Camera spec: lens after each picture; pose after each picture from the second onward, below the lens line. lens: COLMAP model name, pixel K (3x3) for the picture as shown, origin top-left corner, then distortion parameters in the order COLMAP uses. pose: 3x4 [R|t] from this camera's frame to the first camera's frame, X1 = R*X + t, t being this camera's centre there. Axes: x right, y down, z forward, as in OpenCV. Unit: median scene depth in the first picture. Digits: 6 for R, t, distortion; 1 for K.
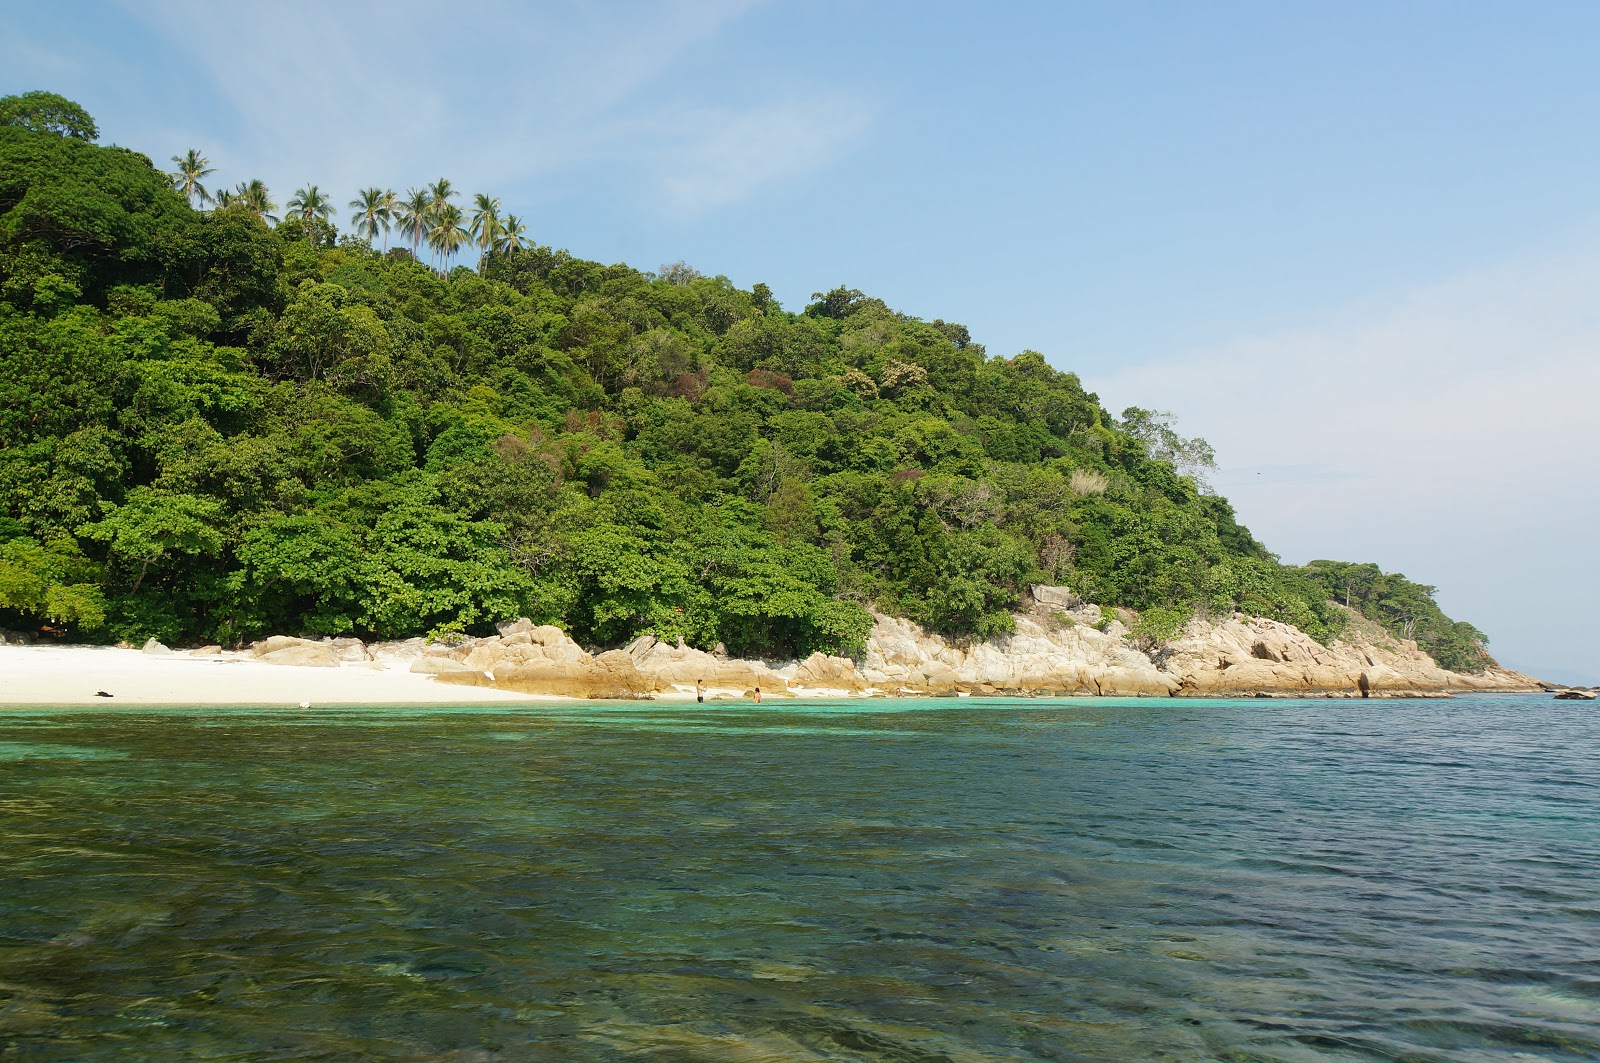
lens RADIAL K [[1429.2, 0, 800.0], [0, 1429.2, 531.5], [0, 0, 1]] dist [0.002058, -0.016711]
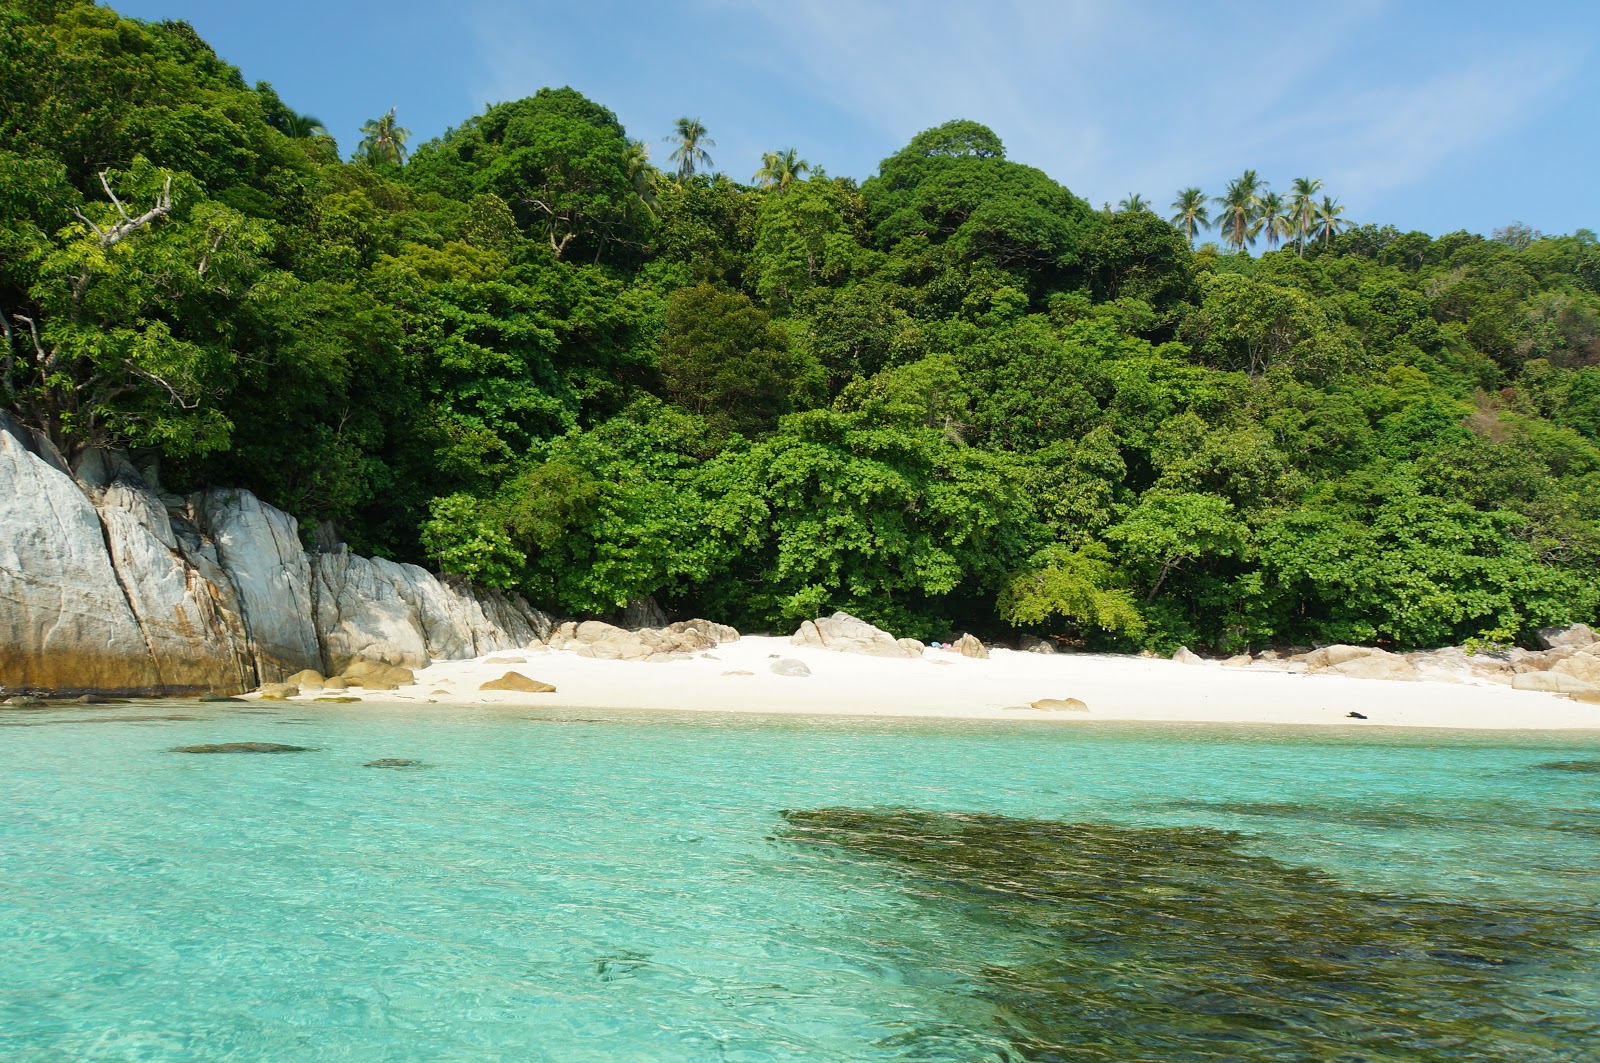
lens RADIAL K [[1429.2, 0, 800.0], [0, 1429.2, 531.5], [0, 0, 1]] dist [0.002058, -0.016711]
pose [[0.863961, -0.036736, -0.502216, -0.165356], [0.033881, 0.999316, -0.014813, 0.003906], [0.502417, -0.004218, 0.864615, 0.055997]]
